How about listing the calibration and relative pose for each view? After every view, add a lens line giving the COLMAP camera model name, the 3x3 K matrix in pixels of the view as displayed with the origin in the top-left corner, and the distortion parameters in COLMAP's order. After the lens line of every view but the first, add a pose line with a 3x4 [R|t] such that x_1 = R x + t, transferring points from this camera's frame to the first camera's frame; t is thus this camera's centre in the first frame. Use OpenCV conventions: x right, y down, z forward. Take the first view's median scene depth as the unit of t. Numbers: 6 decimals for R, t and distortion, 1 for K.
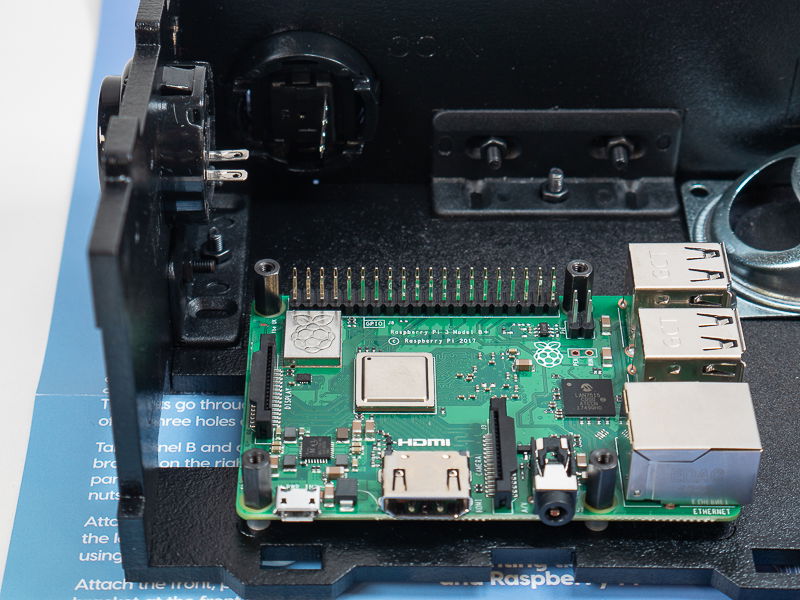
lens RADIAL K [[1990.4, 0, 400.0], [0, 1990.4, 300.0], [0, 0, 1]] dist [0.507751, 0.386472]
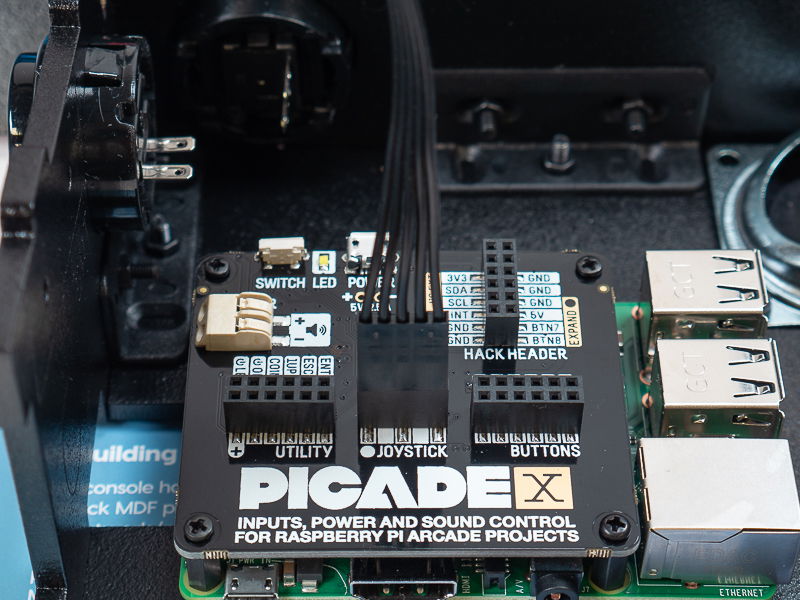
lens RADIAL K [[1932.0, 0, 400.0], [0, 1932.0, 300.0], [0, 0, 1]] dist [0.443087, -0.051853]
pose [[0.999997, -0.000485, -0.002594, 0.012453], [0.000834, 0.990688, 0.136147, -0.118301], [0.002504, -0.136149, 0.990685, 0.182897]]
